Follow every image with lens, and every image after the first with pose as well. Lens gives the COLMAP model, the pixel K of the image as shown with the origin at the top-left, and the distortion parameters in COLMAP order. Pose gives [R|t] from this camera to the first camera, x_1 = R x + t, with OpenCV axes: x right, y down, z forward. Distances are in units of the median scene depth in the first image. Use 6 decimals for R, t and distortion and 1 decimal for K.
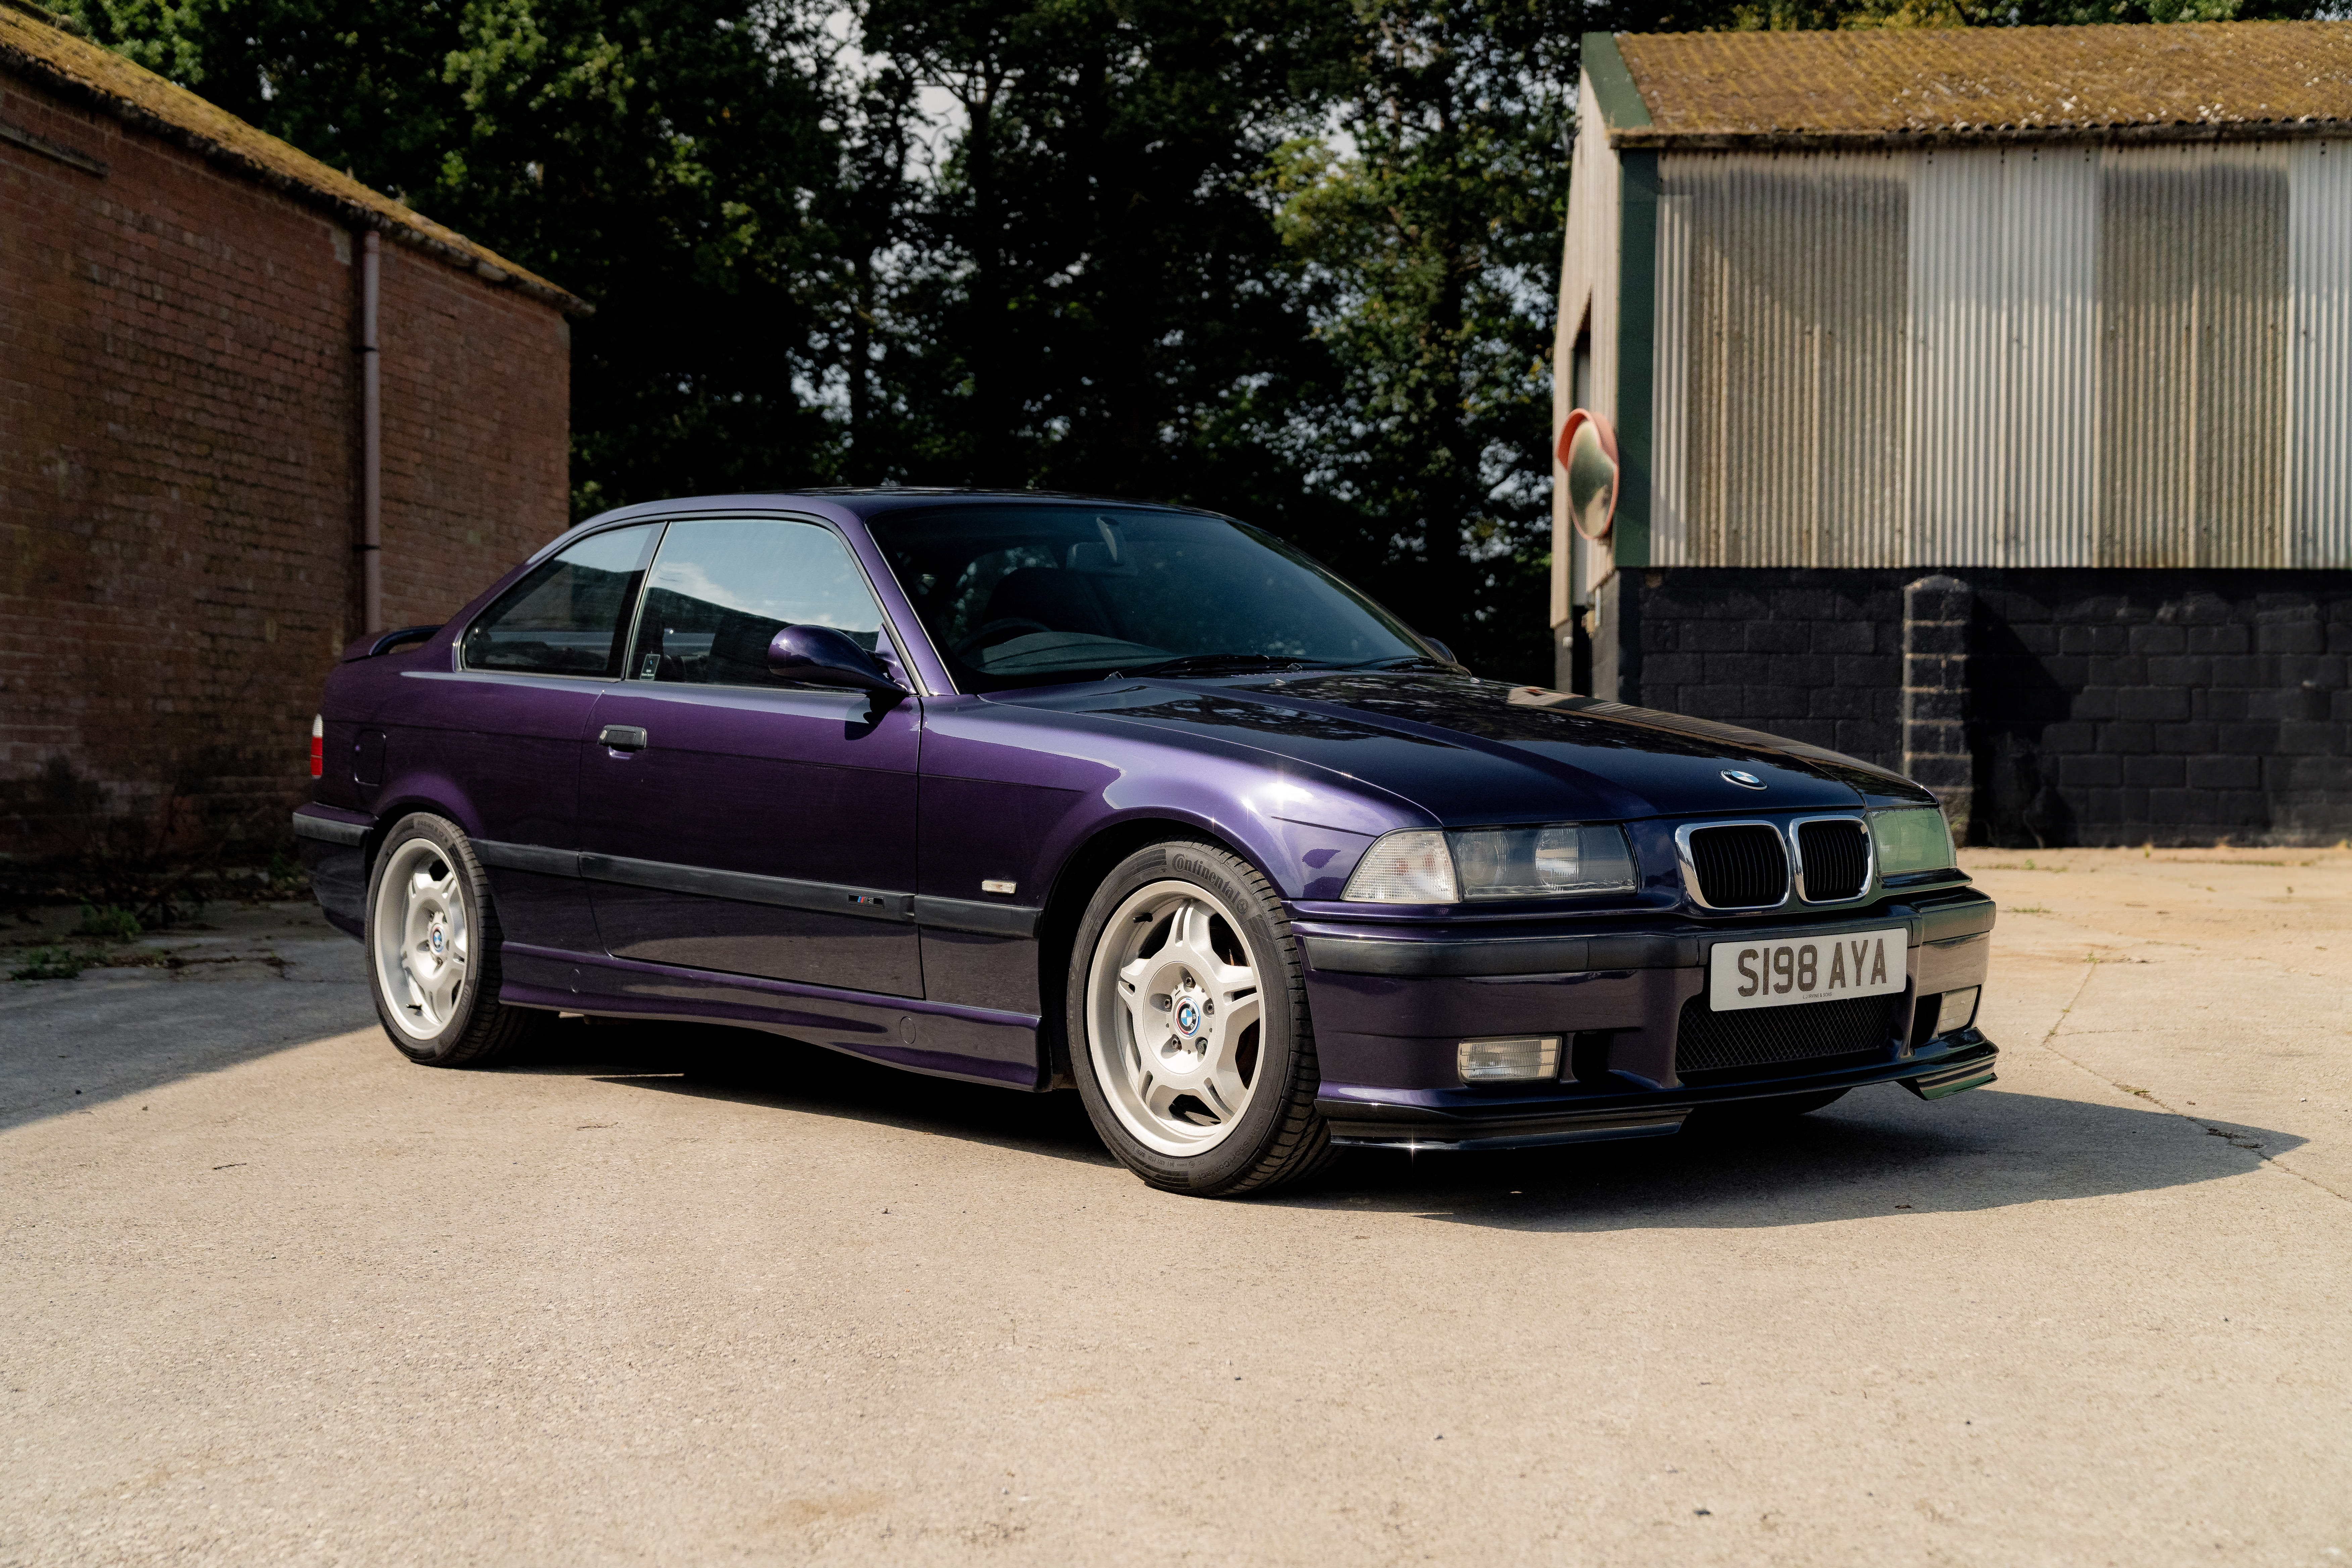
lens RADIAL K [[3125.5, 0, 1182.7], [0, 3125.5, 777.0], [0, 0, 1]] dist [0.079289, 0.000000]
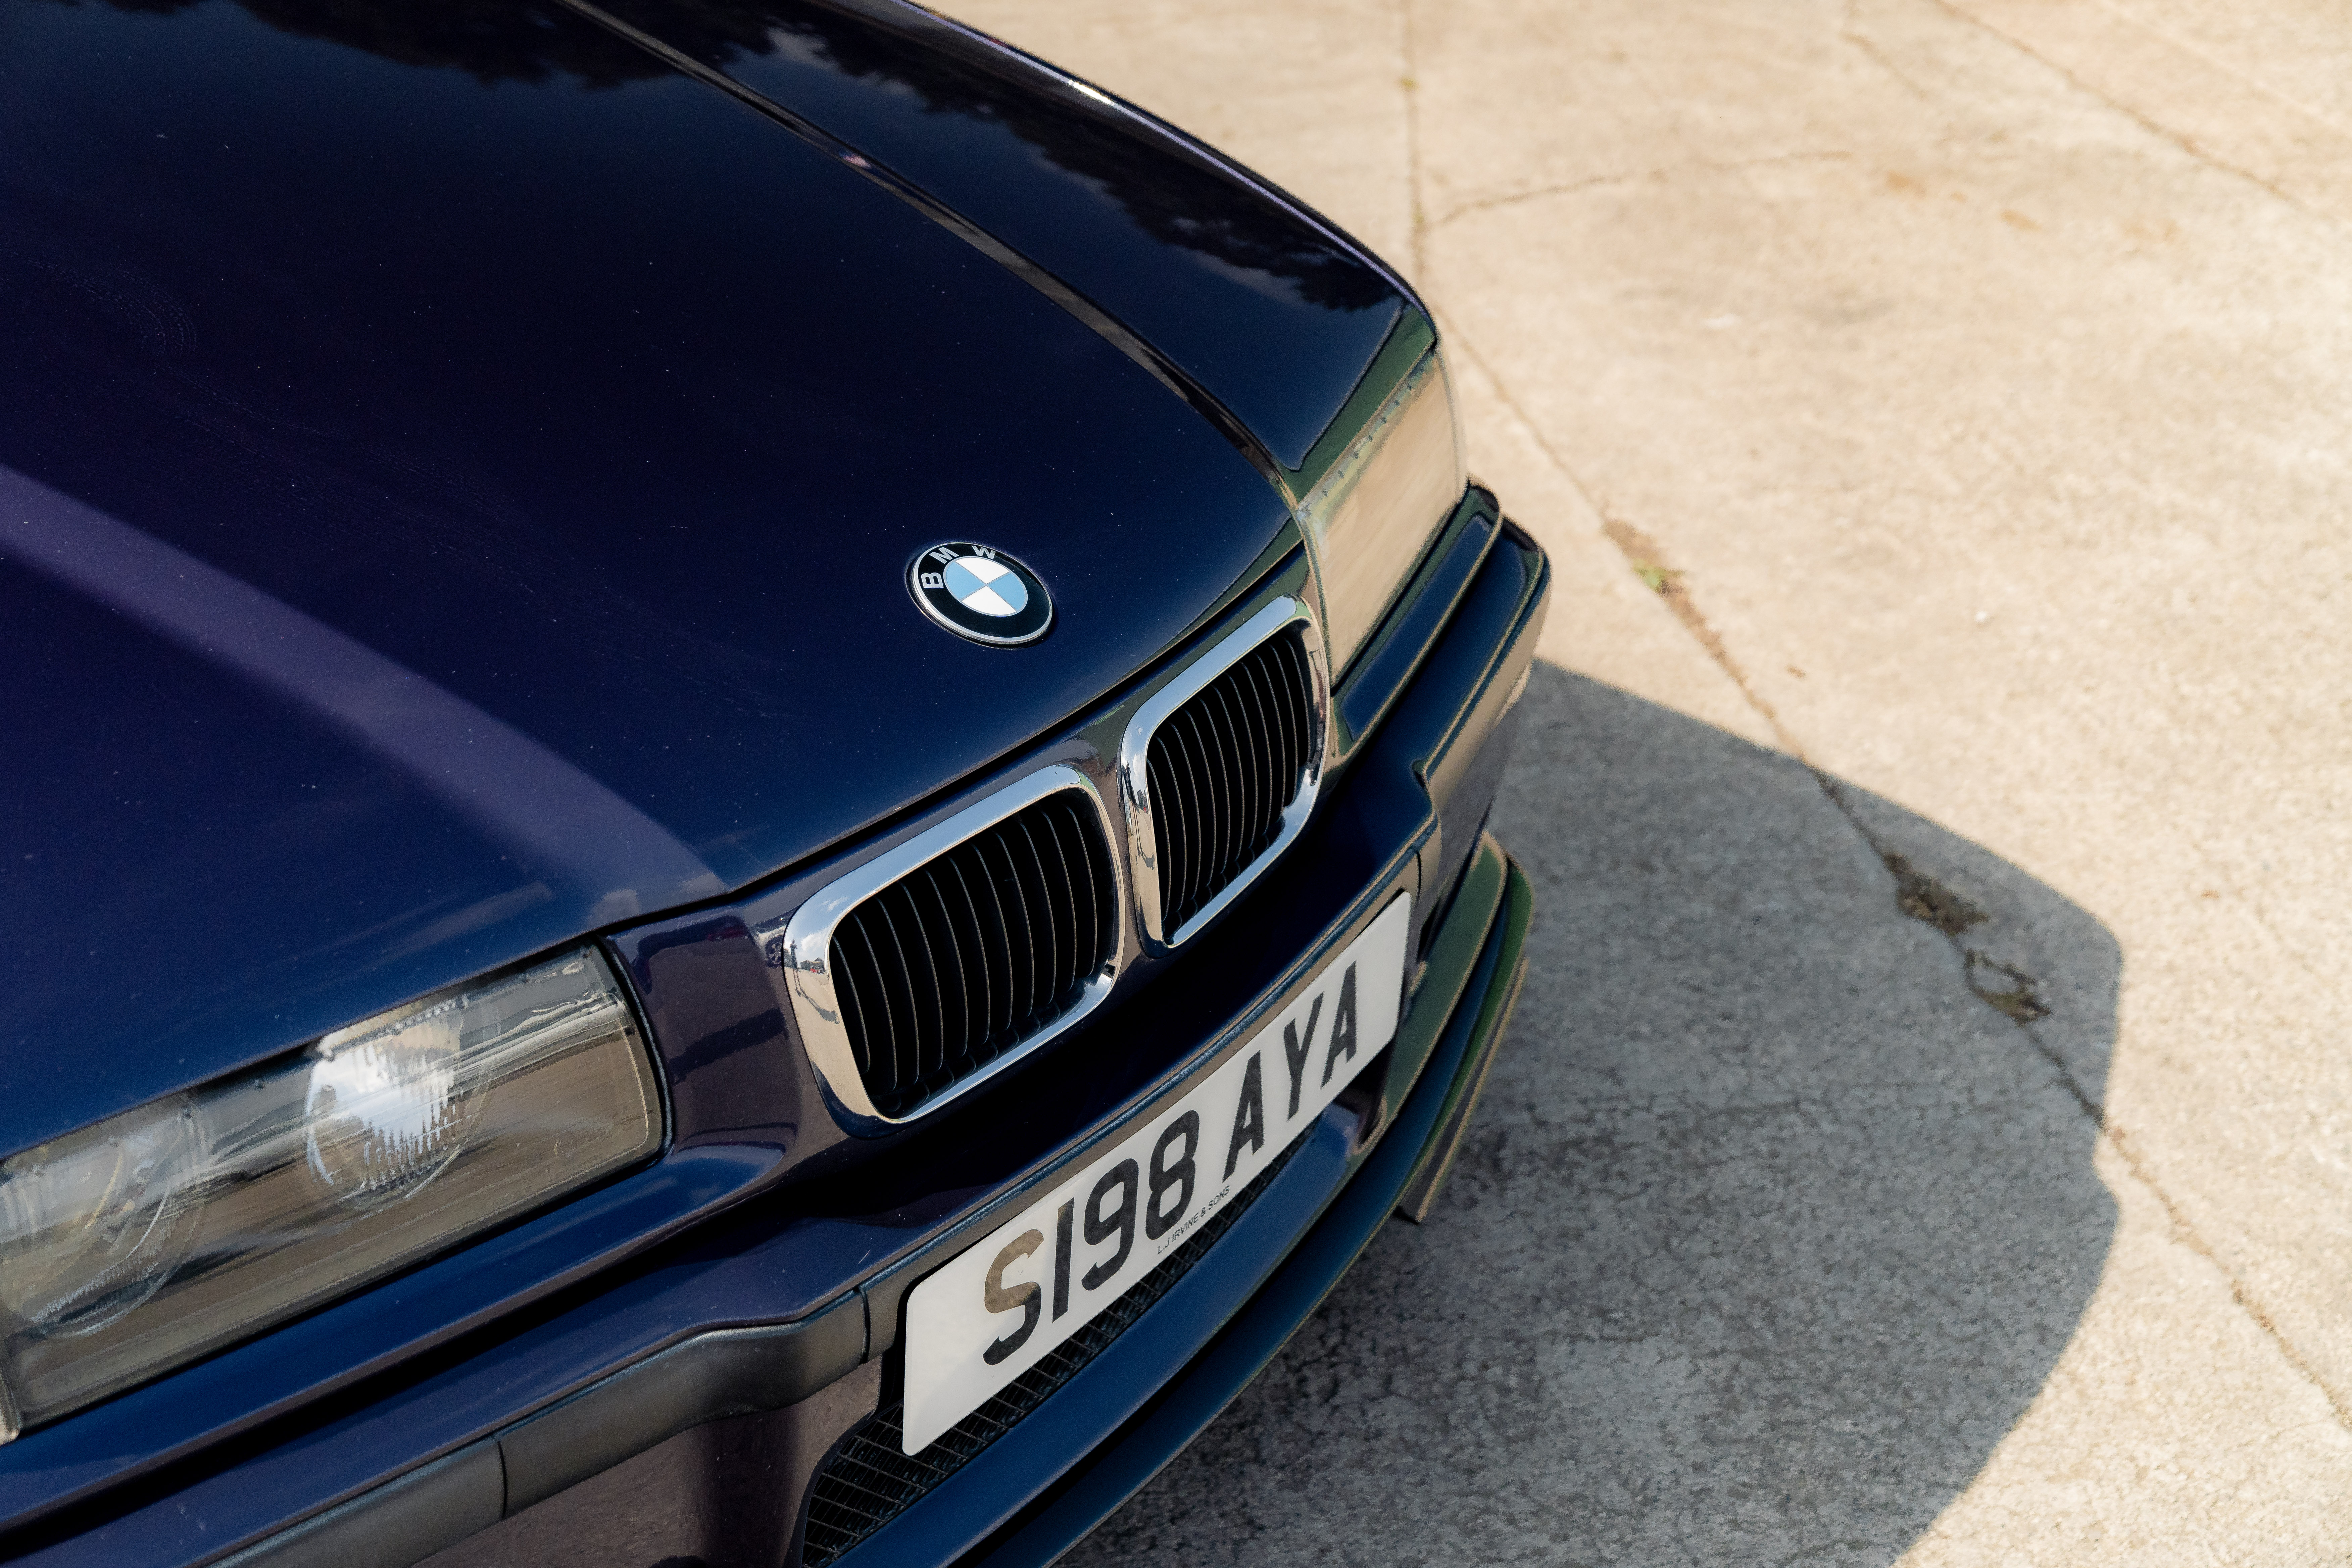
lens RADIAL K [[3324.1, 0, 1177.5], [0, 3324.1, 780.0], [0, 0, 1]] dist [0.084976, 0.000000]
pose [[0.960511, -0.097245, 0.260697, 0.029670], [-0.031329, 0.893182, 0.448603, -0.037845], [-0.276474, -0.439056, 0.854864, 0.192075]]
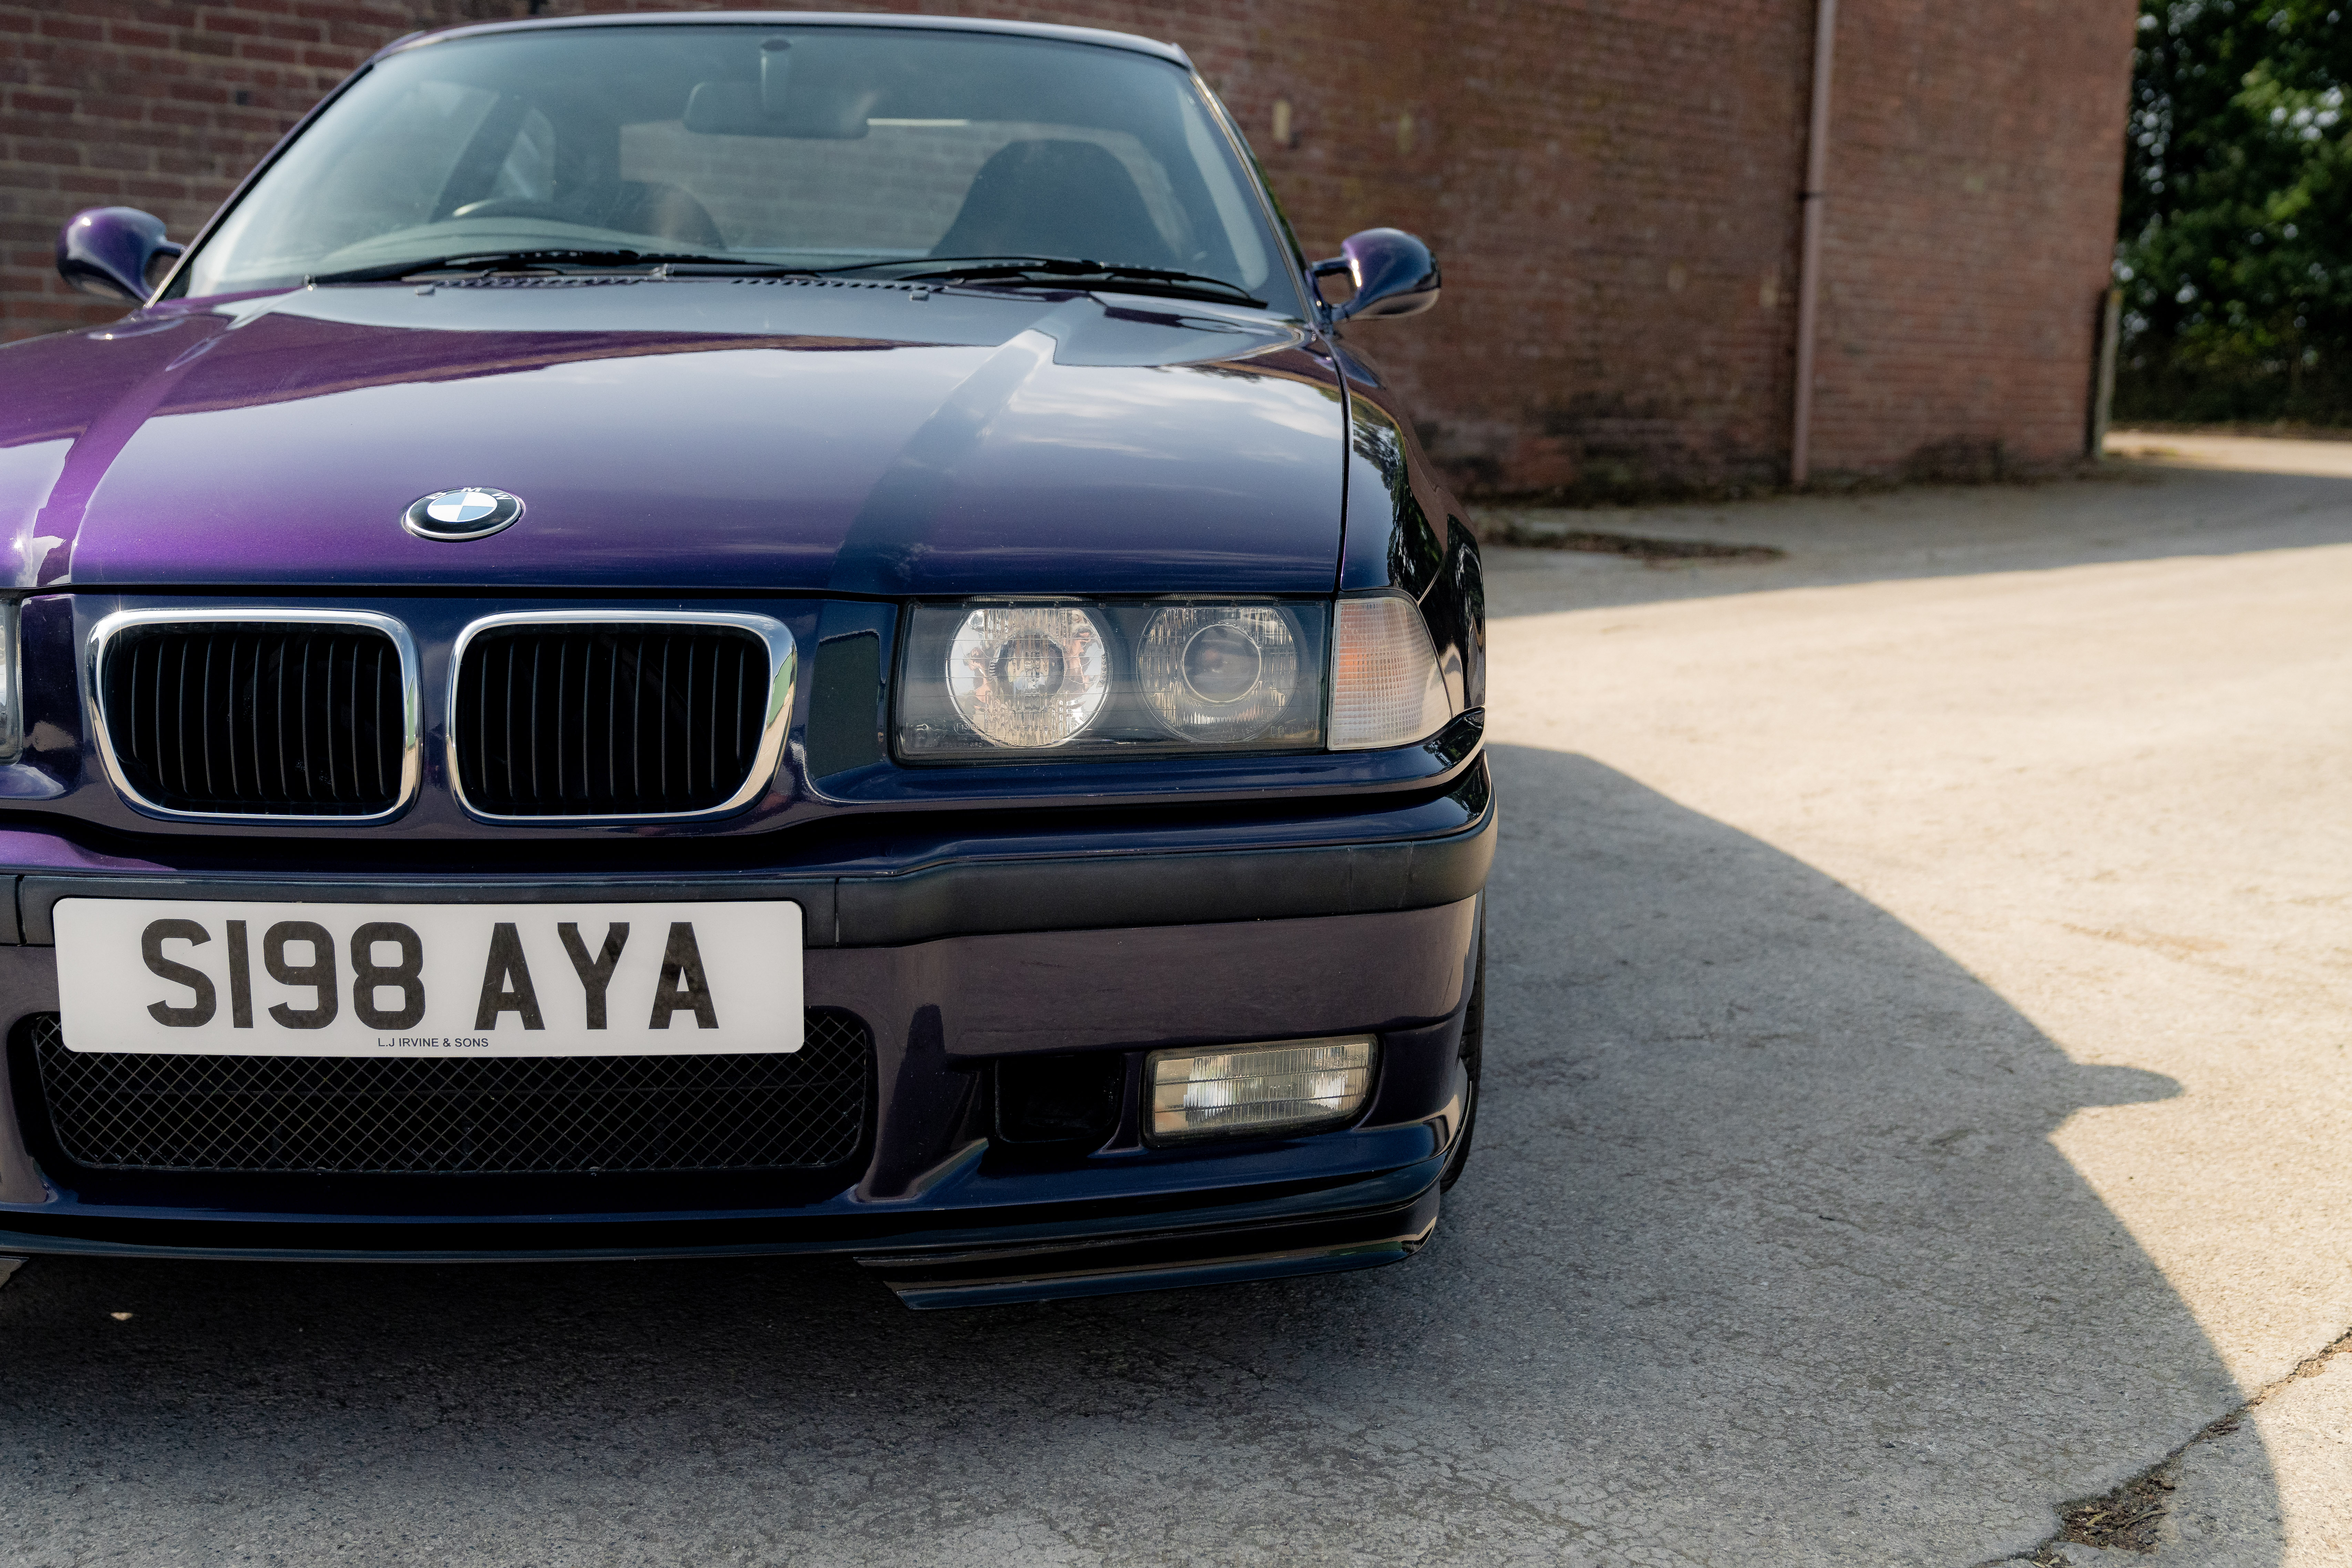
lens RADIAL K [[2577.7, 0, 1175.7], [0, 2577.7, 785.4], [0, 0, 1]] dist [0.046480, 0.000000]
pose [[0.770142, 0.118284, -0.626810, 0.133564], [-0.029139, 0.988155, 0.150669, -0.005211], [0.637207, -0.097772, 0.764466, 0.218132]]
